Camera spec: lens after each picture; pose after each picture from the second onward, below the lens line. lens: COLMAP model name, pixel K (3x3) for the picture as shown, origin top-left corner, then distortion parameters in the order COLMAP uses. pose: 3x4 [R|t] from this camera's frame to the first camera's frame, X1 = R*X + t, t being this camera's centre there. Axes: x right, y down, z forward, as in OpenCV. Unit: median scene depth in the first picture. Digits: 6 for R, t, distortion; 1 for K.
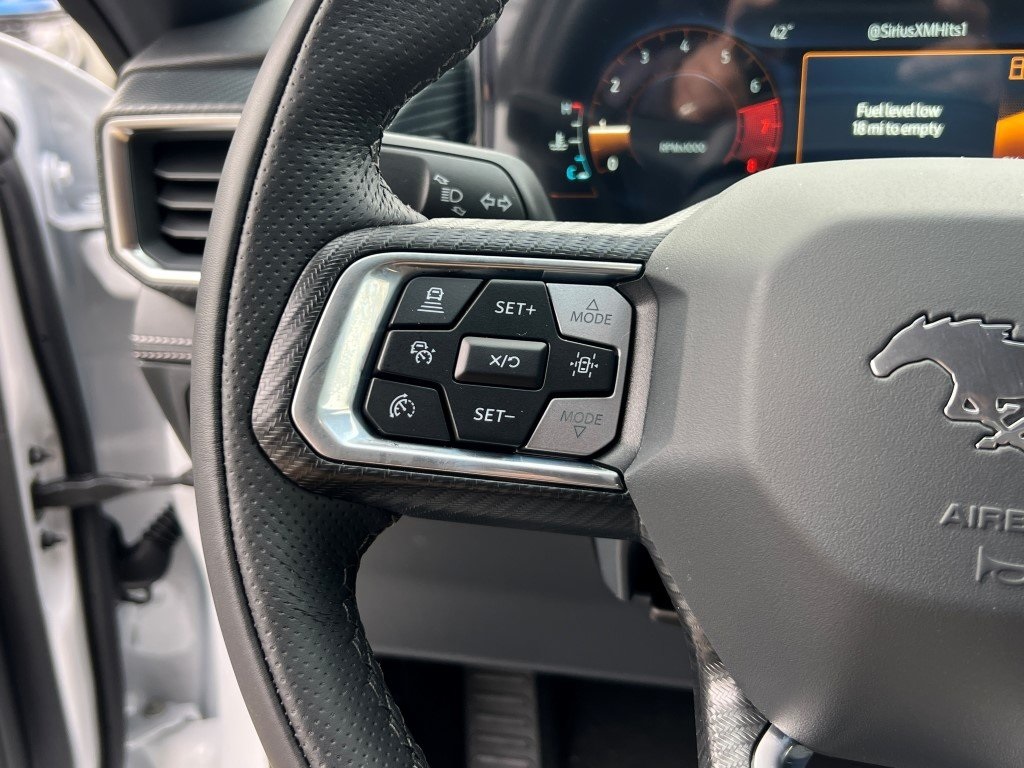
lens RADIAL K [[1076.7, 0, 521.4], [0, 1076.7, 378.8], [0, 0, 1]] dist [0.050979, 0.000000]
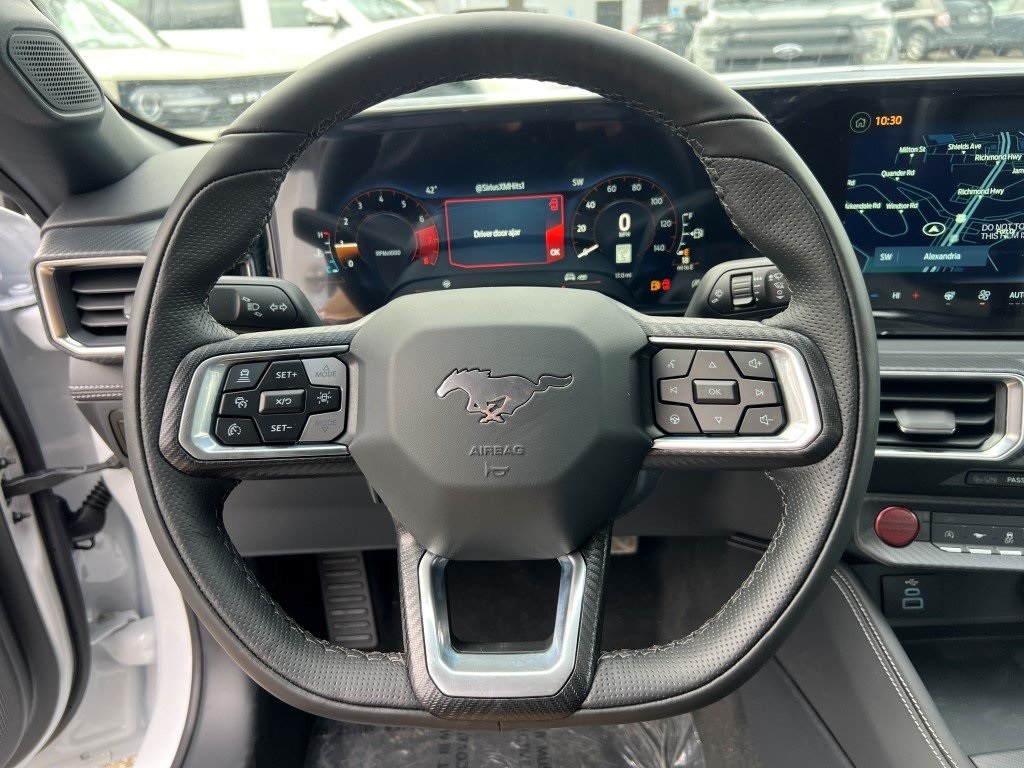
lens RADIAL K [[804.3, 0, 511.9], [0, 804.3, 377.0], [0, 0, 1]] dist [0.042969, -0.025097]
pose [[0.976886, -0.113263, 0.181287, 0.132238], [0.103764, 0.992724, 0.061086, -0.107867], [-0.186887, -0.040863, 0.981531, -0.591929]]
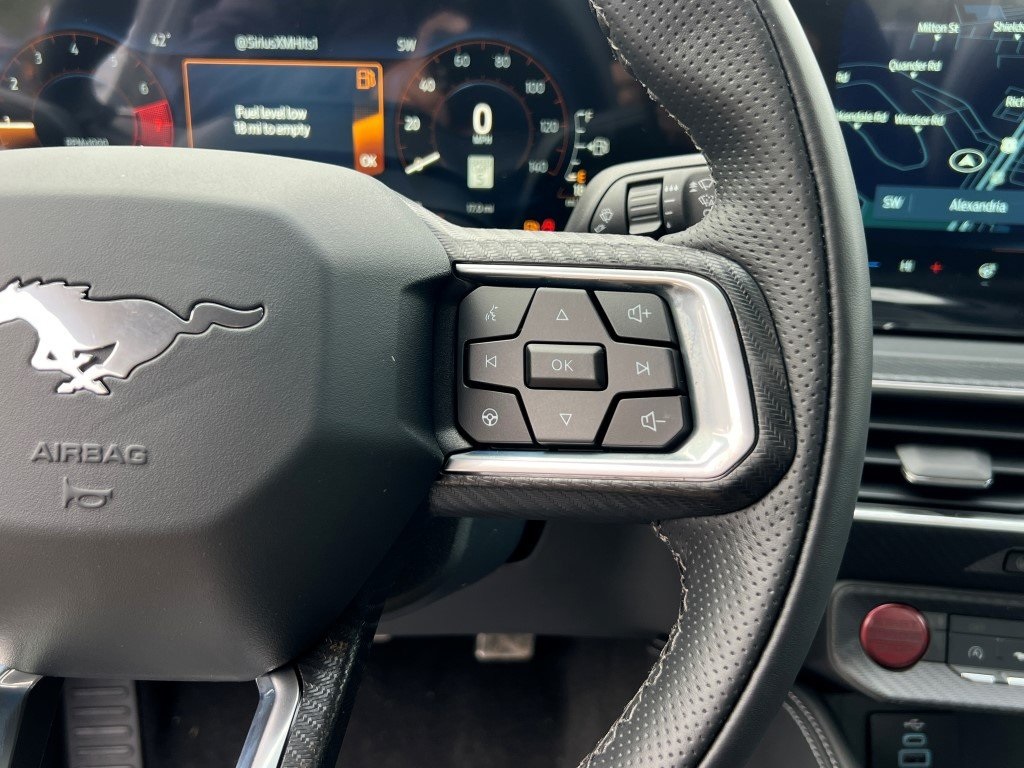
lens RADIAL K [[985.5, 0, 509.4], [0, 985.5, 383.1], [0, 0, 1]] dist [0.017755, 0.000000]
pose [[0.967296, -0.051809, 0.248302, 0.475300], [0.048198, 0.998625, 0.020605, 0.041465], [-0.249028, -0.007963, 0.968464, -0.107181]]
